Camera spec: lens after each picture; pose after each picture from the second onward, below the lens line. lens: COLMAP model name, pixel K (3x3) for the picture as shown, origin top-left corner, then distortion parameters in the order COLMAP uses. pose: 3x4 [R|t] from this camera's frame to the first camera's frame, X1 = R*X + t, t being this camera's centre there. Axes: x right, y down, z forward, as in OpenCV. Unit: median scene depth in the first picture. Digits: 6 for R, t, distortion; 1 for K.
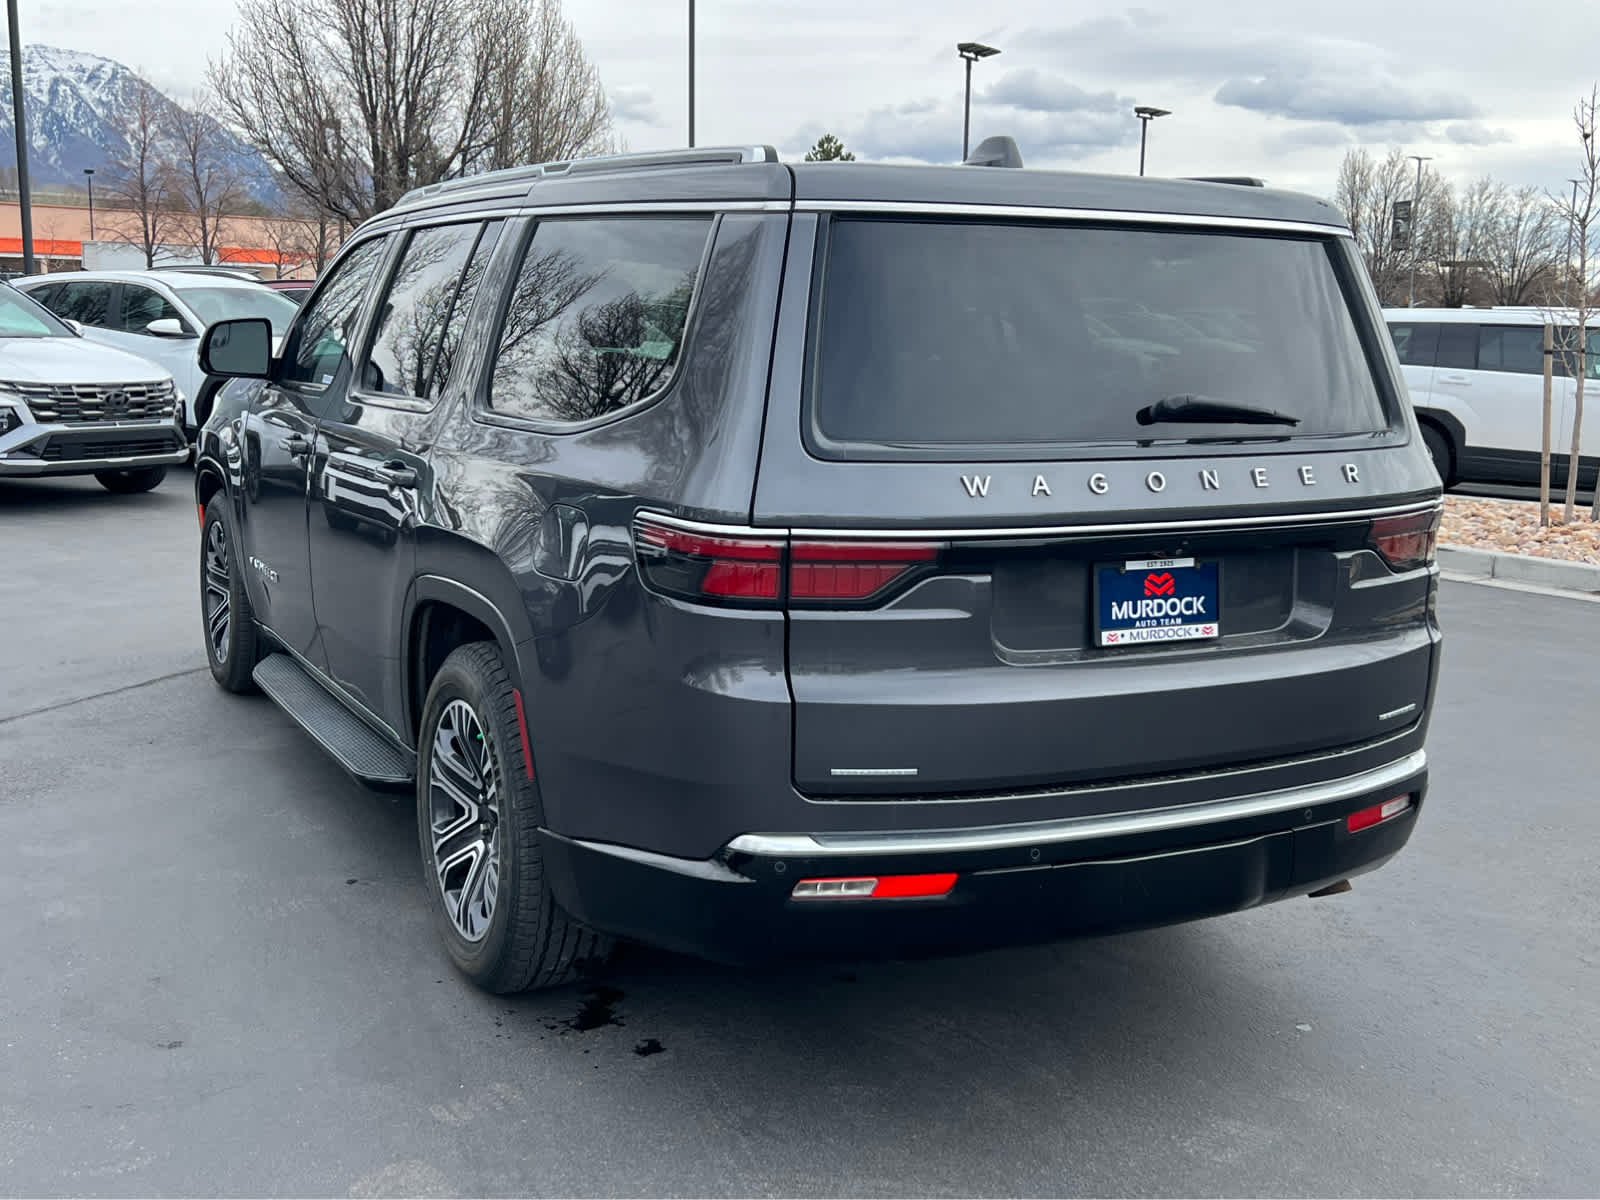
lens RADIAL K [[1910.5, 0, 777.1], [0, 1910.5, 620.4], [0, 0, 1]] dist [0.113411, -0.243648]
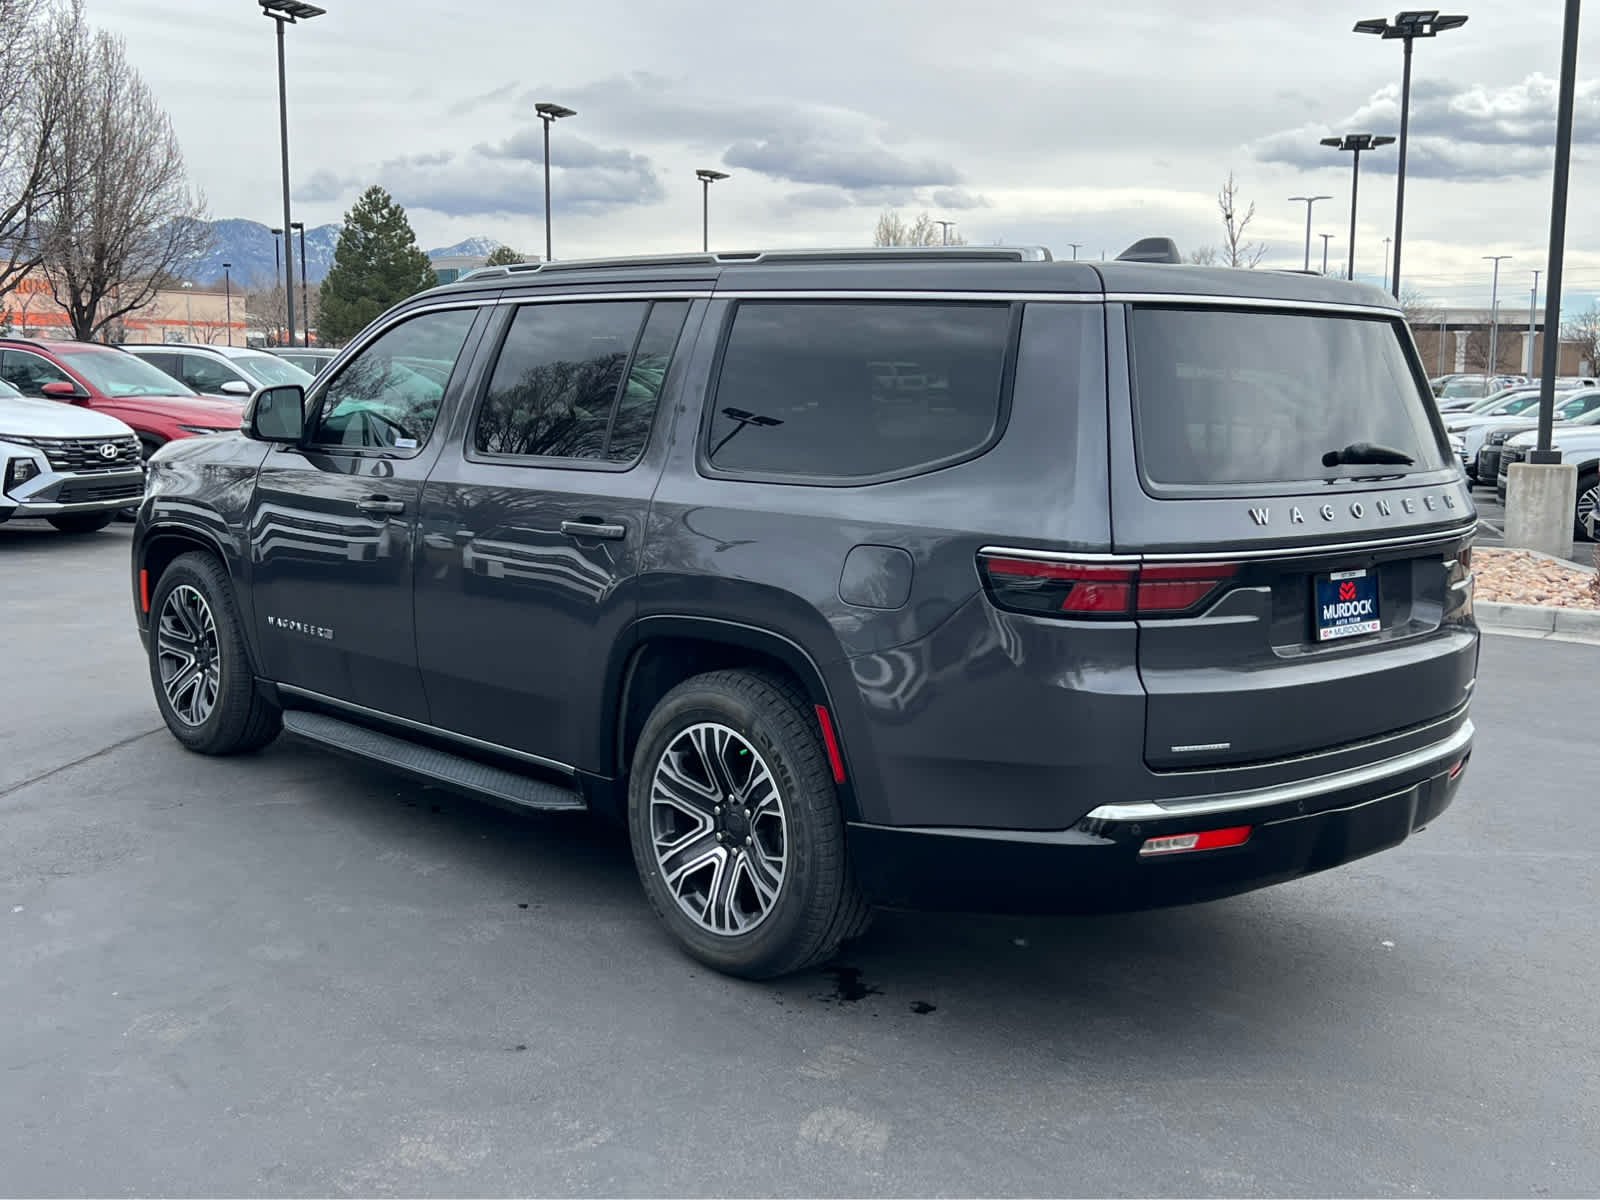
lens RADIAL K [[1943.9, 0, 800.0], [0, 1943.9, 600.0], [0, 0, 1]] dist [0.100124, -0.031394]
pose [[0.957169, -0.040813, 0.286639, -0.462769], [0.051540, 0.998221, -0.029978, 0.006646], [-0.284905, 0.043468, 0.957570, -0.125100]]
